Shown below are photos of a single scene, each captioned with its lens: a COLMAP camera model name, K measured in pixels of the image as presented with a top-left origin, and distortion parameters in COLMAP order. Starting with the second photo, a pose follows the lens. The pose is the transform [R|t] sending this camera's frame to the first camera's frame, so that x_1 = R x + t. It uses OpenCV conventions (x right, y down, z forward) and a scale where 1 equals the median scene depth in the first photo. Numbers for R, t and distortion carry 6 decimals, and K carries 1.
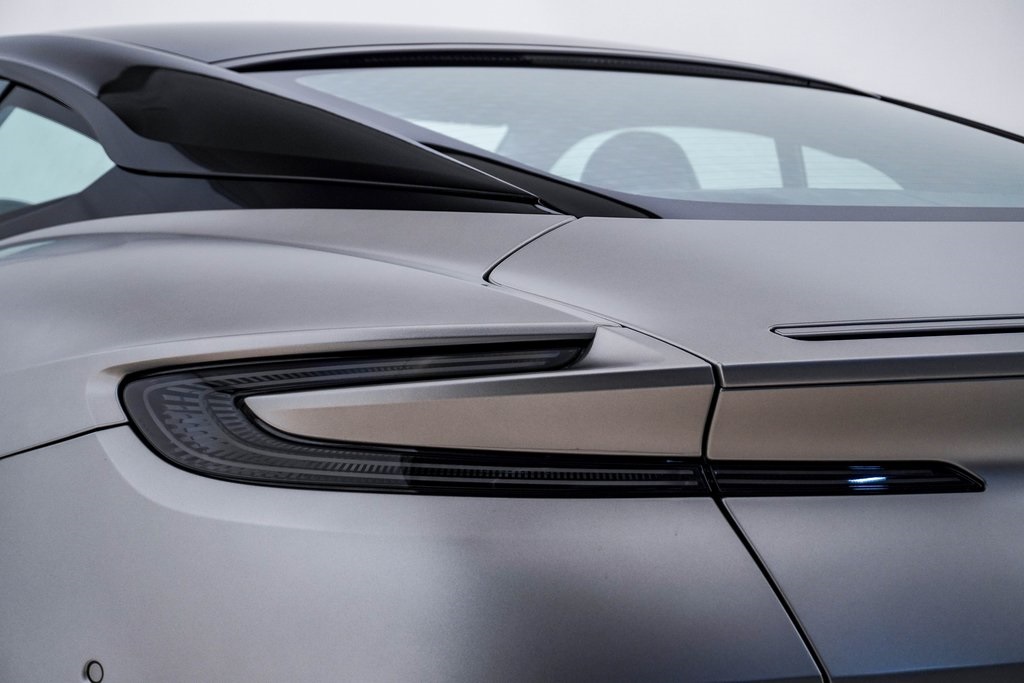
lens RADIAL K [[2190.2, 0, 512.0], [0, 2190.2, 343.1], [0, 0, 1]] dist [0.004505, 0.000000]
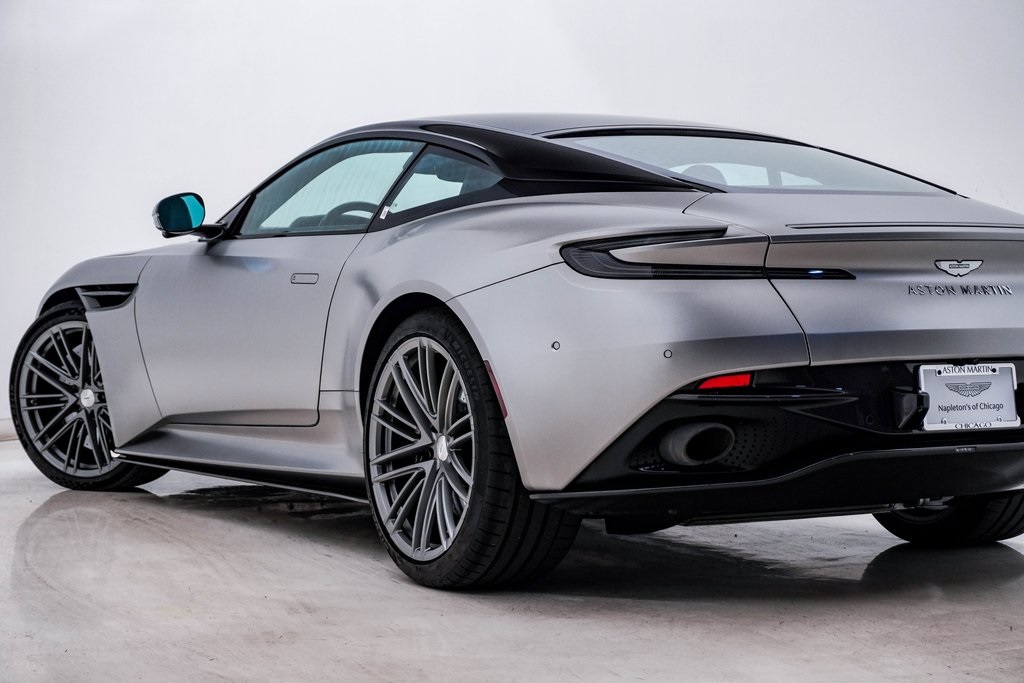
lens RADIAL K [[2190.2, 0, 515.3], [0, 2190.2, 340.4], [0, 0, 1]] dist [0.004505, 0.000000]
pose [[0.999535, -0.006029, 0.029882, -0.332753], [0.006668, 0.999750, -0.021332, 0.205733], [-0.029746, 0.021521, 0.999326, -1.932852]]
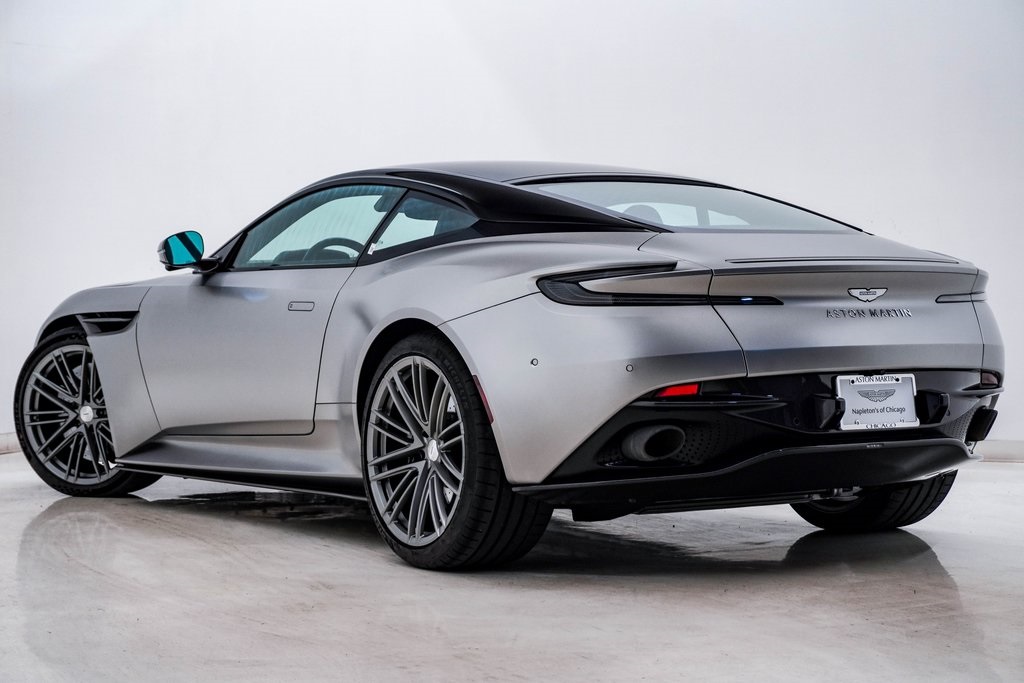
lens RADIAL K [[2190.2, 0, 515.5], [0, 2190.2, 338.7], [0, 0, 1]] dist [0.004505, 0.000000]
pose [[0.996539, -0.013747, 0.081980, -0.508153], [0.016310, 0.999396, -0.030677, 0.220099], [-0.081509, 0.031908, 0.996162, -2.492049]]
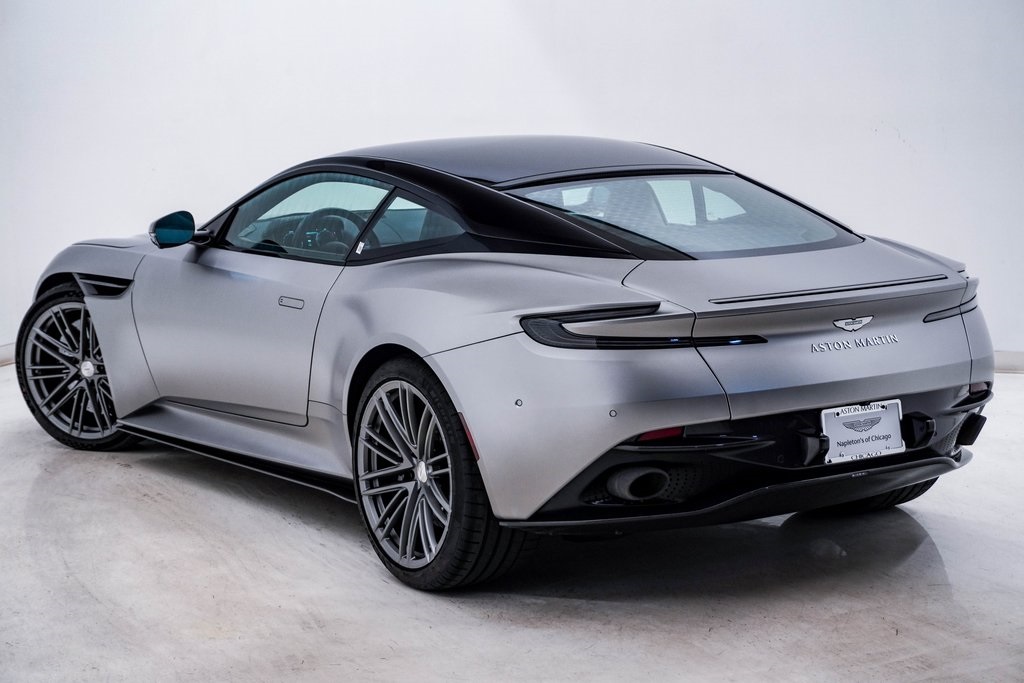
lens RADIAL K [[2190.2, 0, 506.6], [0, 2190.2, 350.6], [0, 0, 1]] dist [0.004505, 0.000000]
pose [[0.997340, -0.039211, 0.061441, -0.423047], [0.033299, 0.994971, 0.094464, -0.265853], [-0.064836, -0.092167, 0.993630, -2.482522]]
